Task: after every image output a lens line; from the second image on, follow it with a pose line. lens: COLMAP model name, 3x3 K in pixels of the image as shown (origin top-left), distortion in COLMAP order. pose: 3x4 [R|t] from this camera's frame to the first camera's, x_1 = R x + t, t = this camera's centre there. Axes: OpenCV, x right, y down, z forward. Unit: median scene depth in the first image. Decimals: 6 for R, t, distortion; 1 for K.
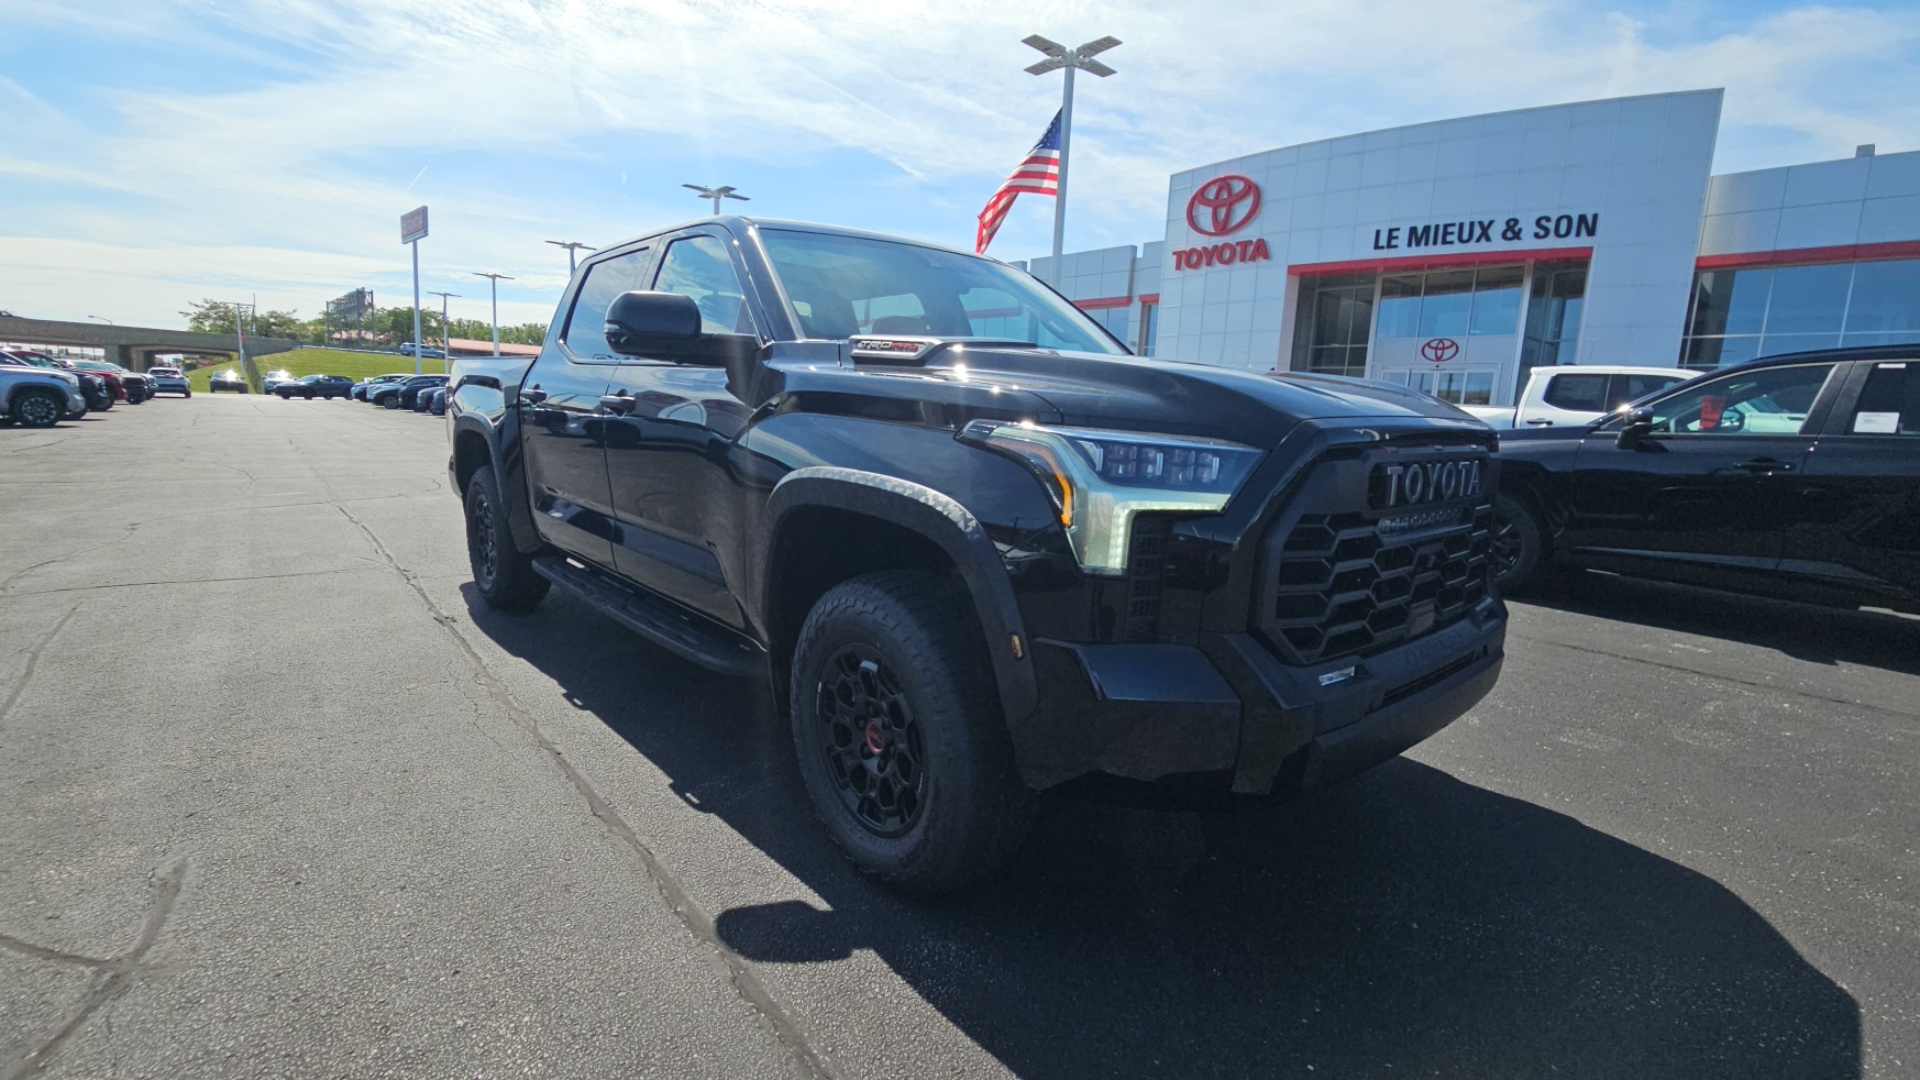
lens RADIAL K [[860.7, 0, 984.8], [0, 860.7, 540.4], [0, 0, 1]] dist [0.008569, -0.006585]
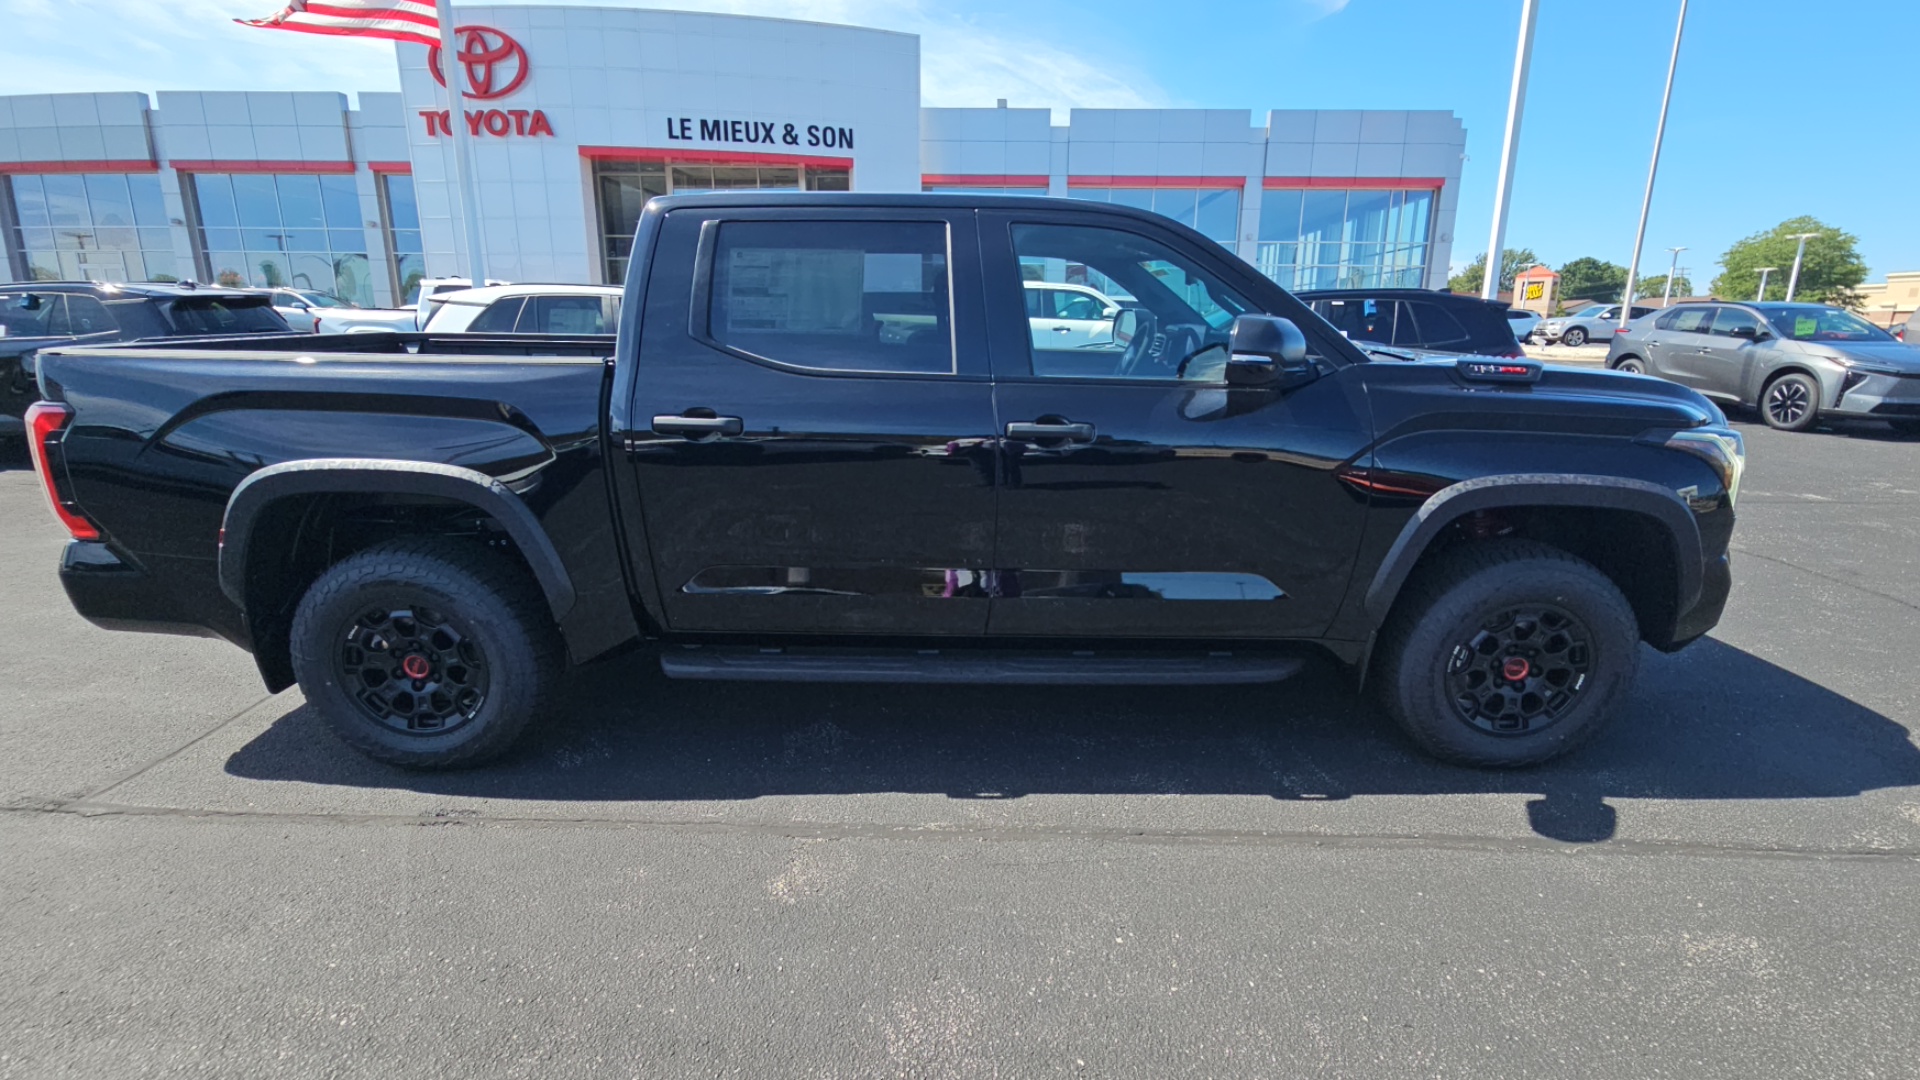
lens RADIAL K [[860.7, 0, 977.9], [0, 860.7, 538.3], [0, 0, 1]] dist [0.008569, -0.006585]
pose [[0.669729, -0.222870, 0.708373, -0.116950], [0.131629, 0.974425, 0.182128, -0.023449], [-0.730847, -0.028734, 0.681936, 0.051530]]
